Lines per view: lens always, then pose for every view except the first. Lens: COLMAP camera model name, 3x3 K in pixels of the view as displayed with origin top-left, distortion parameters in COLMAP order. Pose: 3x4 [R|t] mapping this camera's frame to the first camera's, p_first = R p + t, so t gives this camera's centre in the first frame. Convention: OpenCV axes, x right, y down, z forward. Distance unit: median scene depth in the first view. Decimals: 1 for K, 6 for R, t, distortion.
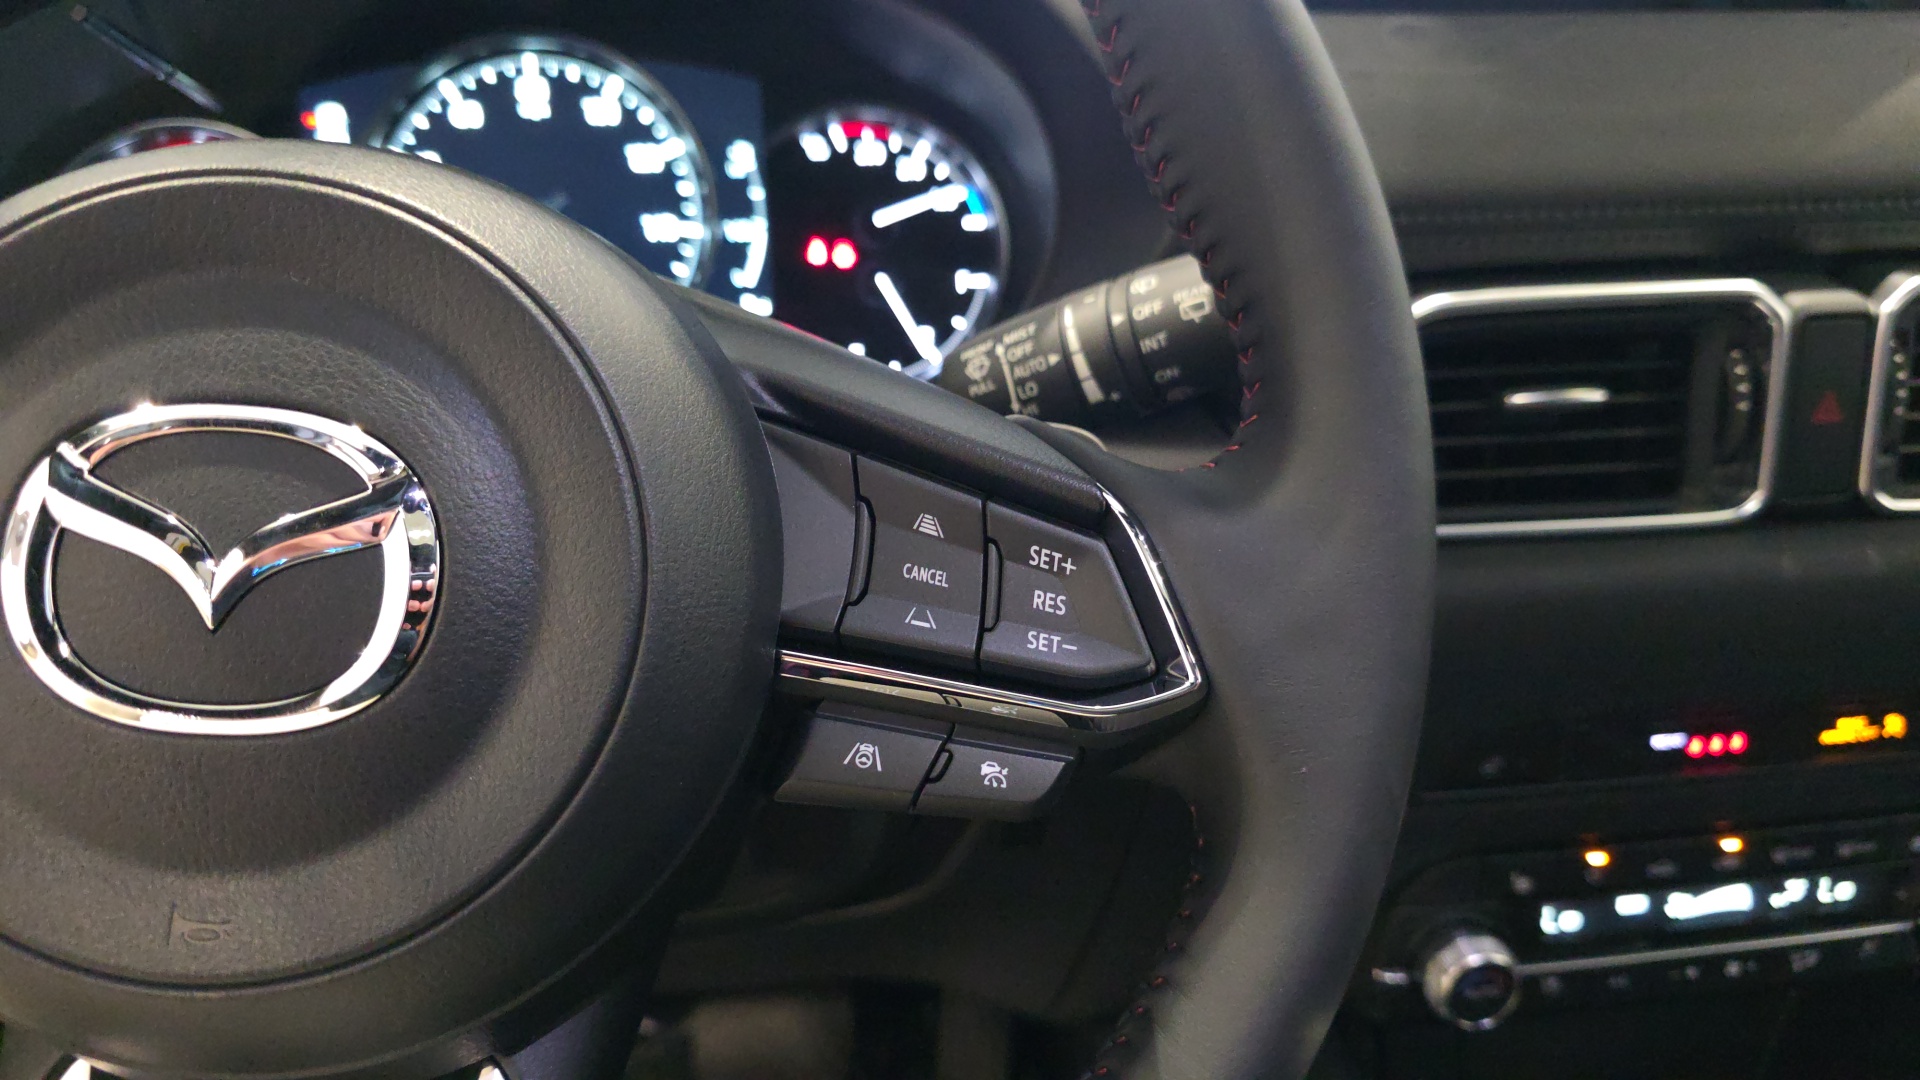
lens RADIAL K [[1314.4, 0, 981.9], [0, 1314.4, 544.6], [0, 0, 1]] dist [0.002450, -0.038709]
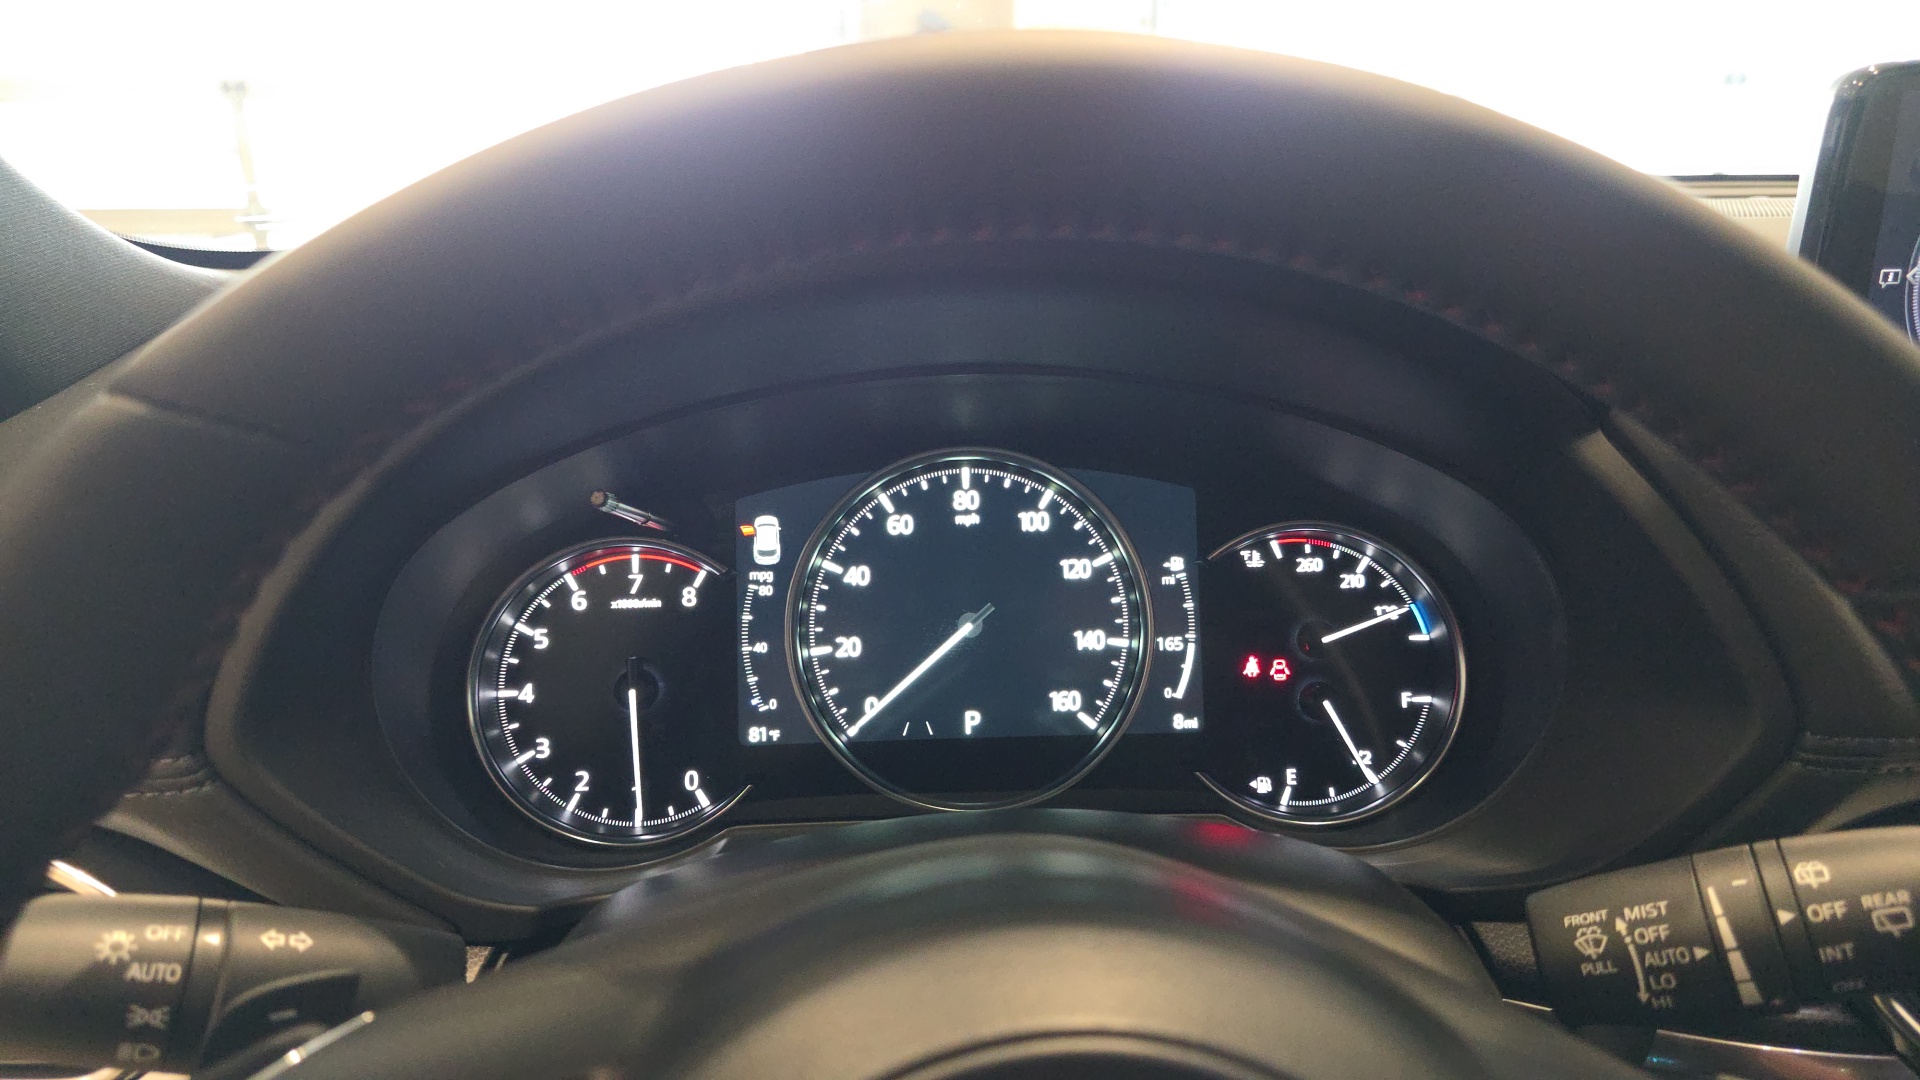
lens RADIAL K [[1292.7, 0, 968.5], [0, 1292.7, 539.6], [0, 0, 1]] dist [0.070958, -0.076912]
pose [[0.995429, 0.022298, -0.092867, -0.254555], [-0.031352, 0.994770, -0.097207, -0.226170], [0.090213, 0.099675, 0.990922, 0.049346]]
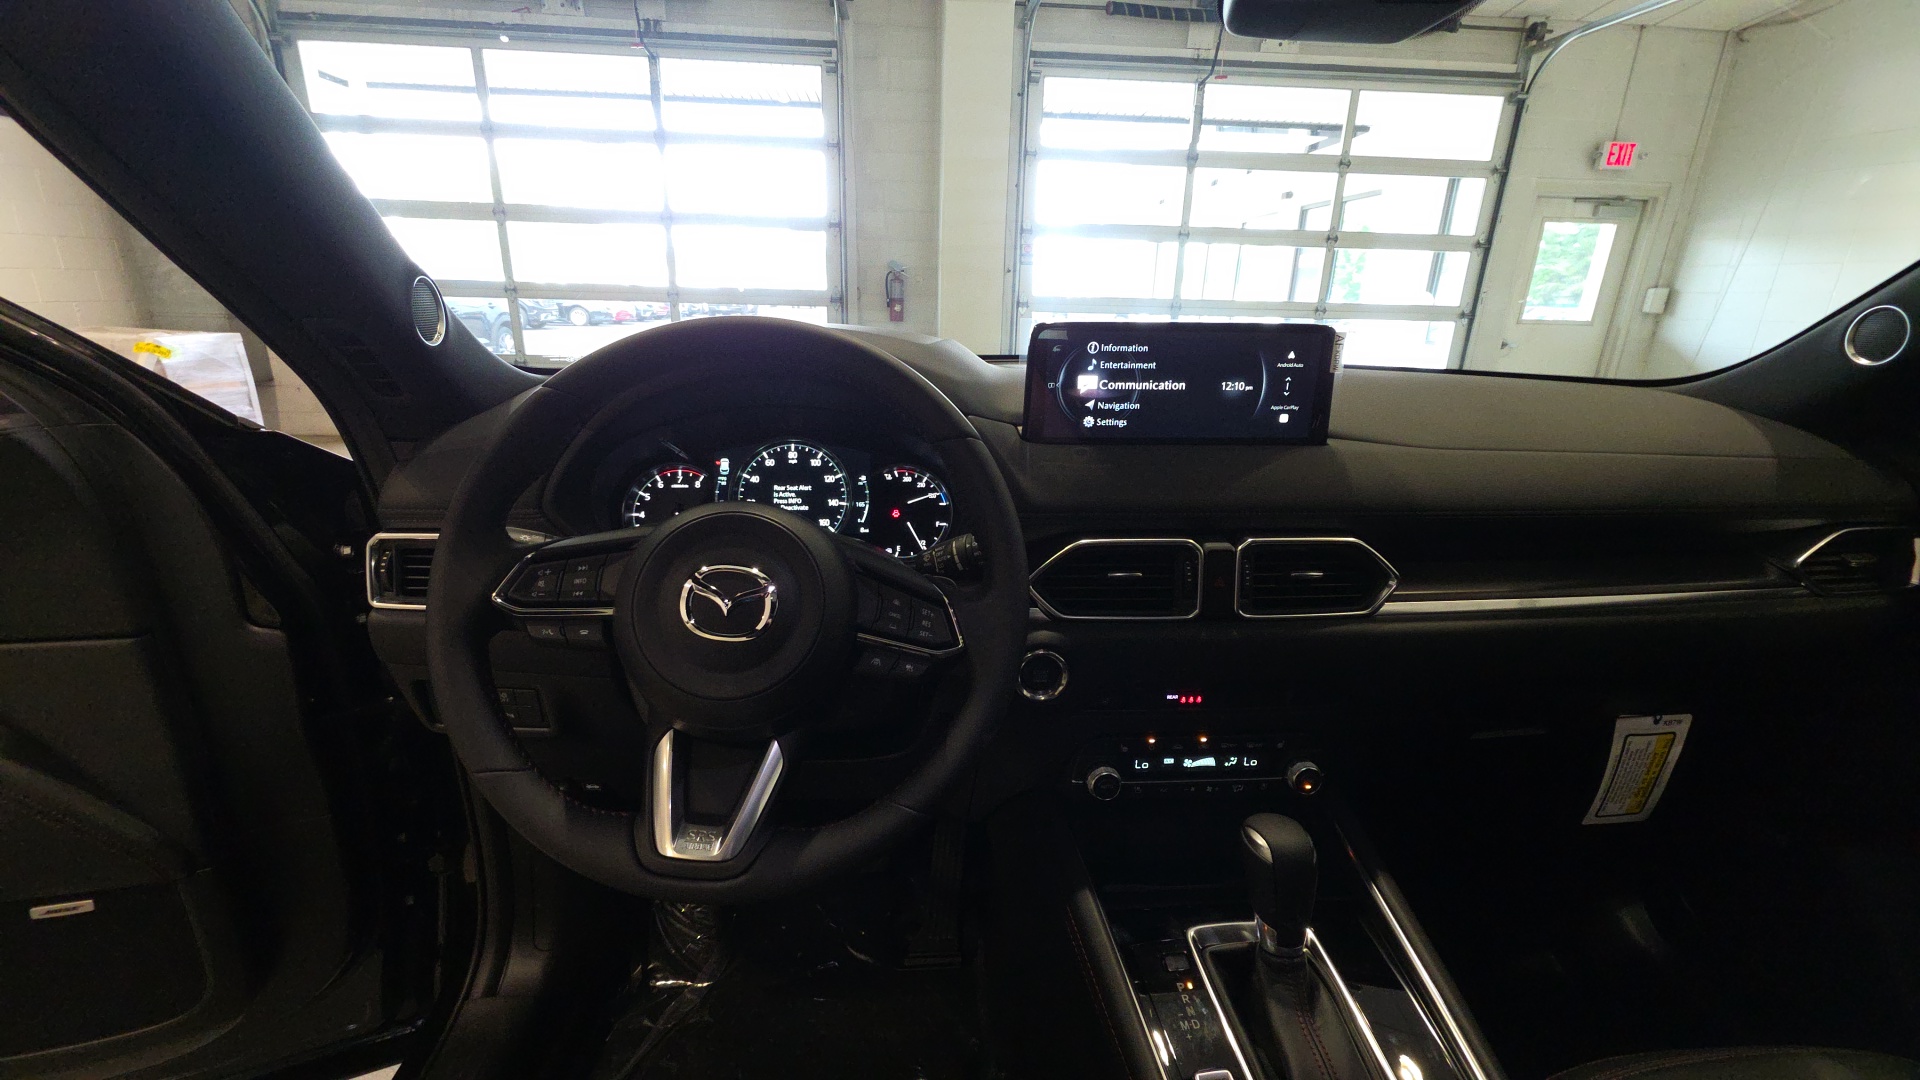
lens RADIAL K [[748.1, 0, 966.3], [0, 748.1, 542.8], [0, 0, 1]] dist [0.002280, -0.000120]
pose [[0.997798, 0.039579, -0.053214, 0.141415], [-0.046021, 0.990978, -0.125873, 0.040593], [0.047752, 0.128045, 0.990618, -0.615813]]
